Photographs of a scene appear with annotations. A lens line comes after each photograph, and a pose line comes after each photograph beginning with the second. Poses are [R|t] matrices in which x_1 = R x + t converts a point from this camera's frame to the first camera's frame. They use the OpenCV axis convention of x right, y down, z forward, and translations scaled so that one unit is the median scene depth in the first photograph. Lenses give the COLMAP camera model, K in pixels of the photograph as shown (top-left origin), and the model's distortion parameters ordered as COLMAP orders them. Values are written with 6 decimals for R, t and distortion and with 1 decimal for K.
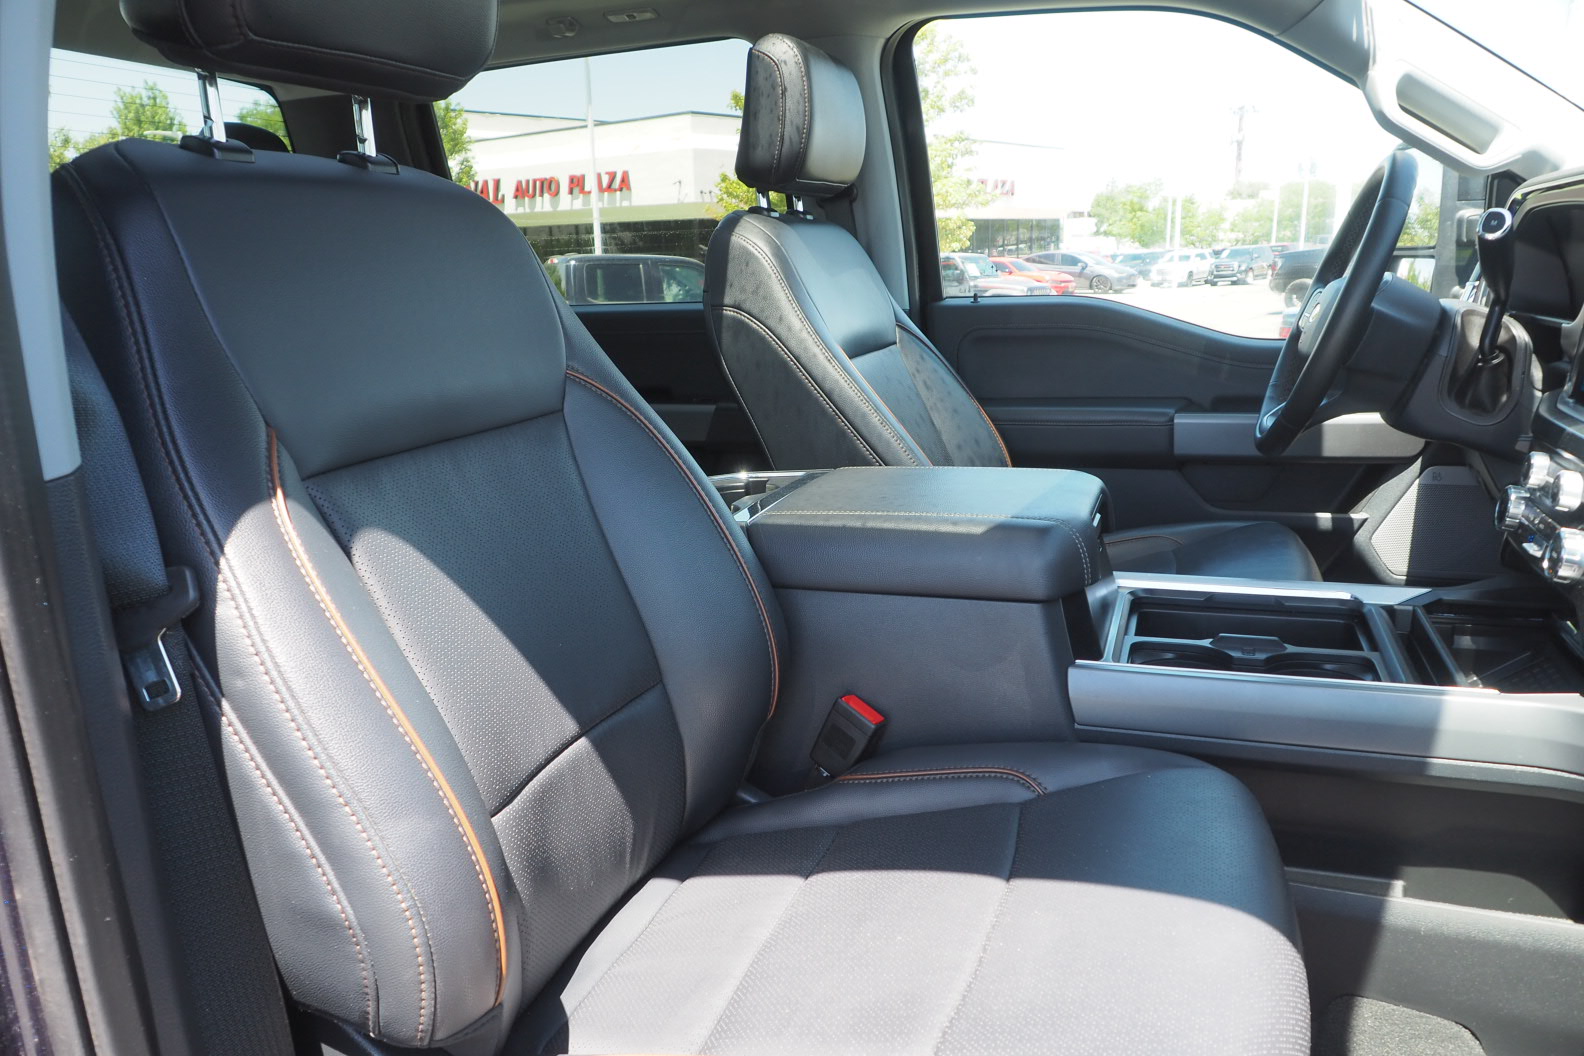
lens RADIAL K [[1100.9, 0, 792.0], [0, 1100.9, 528.0], [0, 0, 1]] dist [-0.017297, -0.002620]
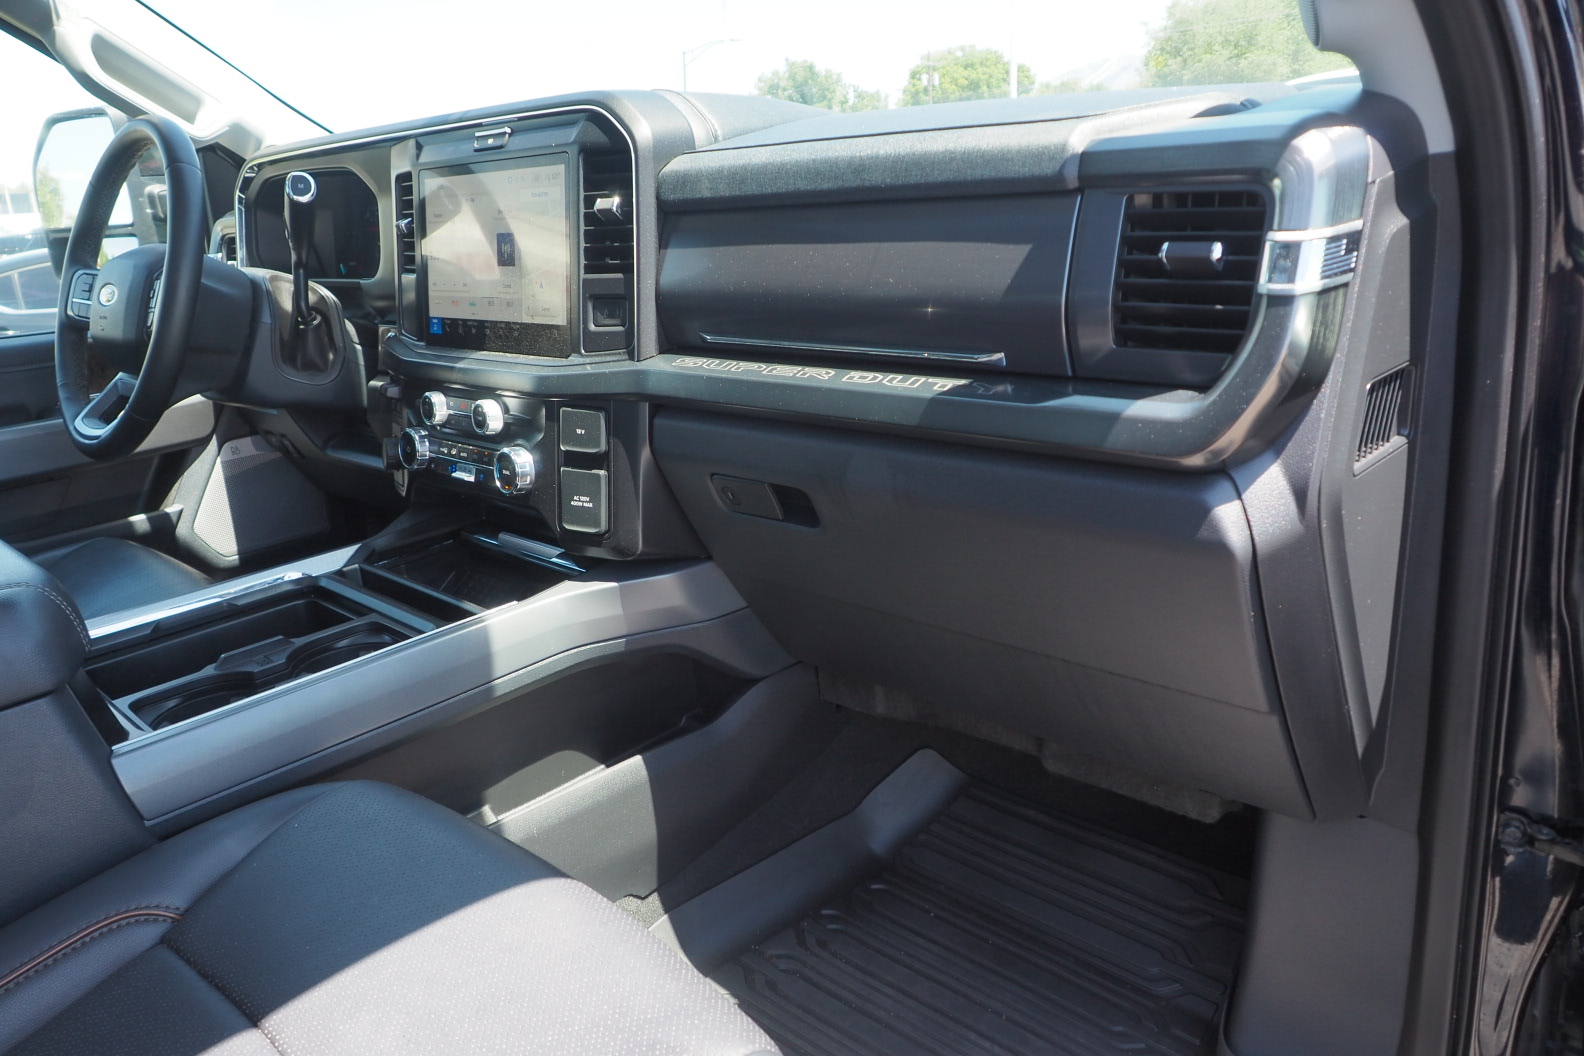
lens RADIAL K [[1100.9, 0, 792.0], [0, 1100.9, 528.0], [0, 0, 1]] dist [-0.017297, -0.002620]
pose [[0.429808, -0.266640, 0.862652, -0.073992], [0.257617, 0.951903, 0.165872, -0.014600], [-0.865389, 0.150941, 0.477826, 0.089667]]
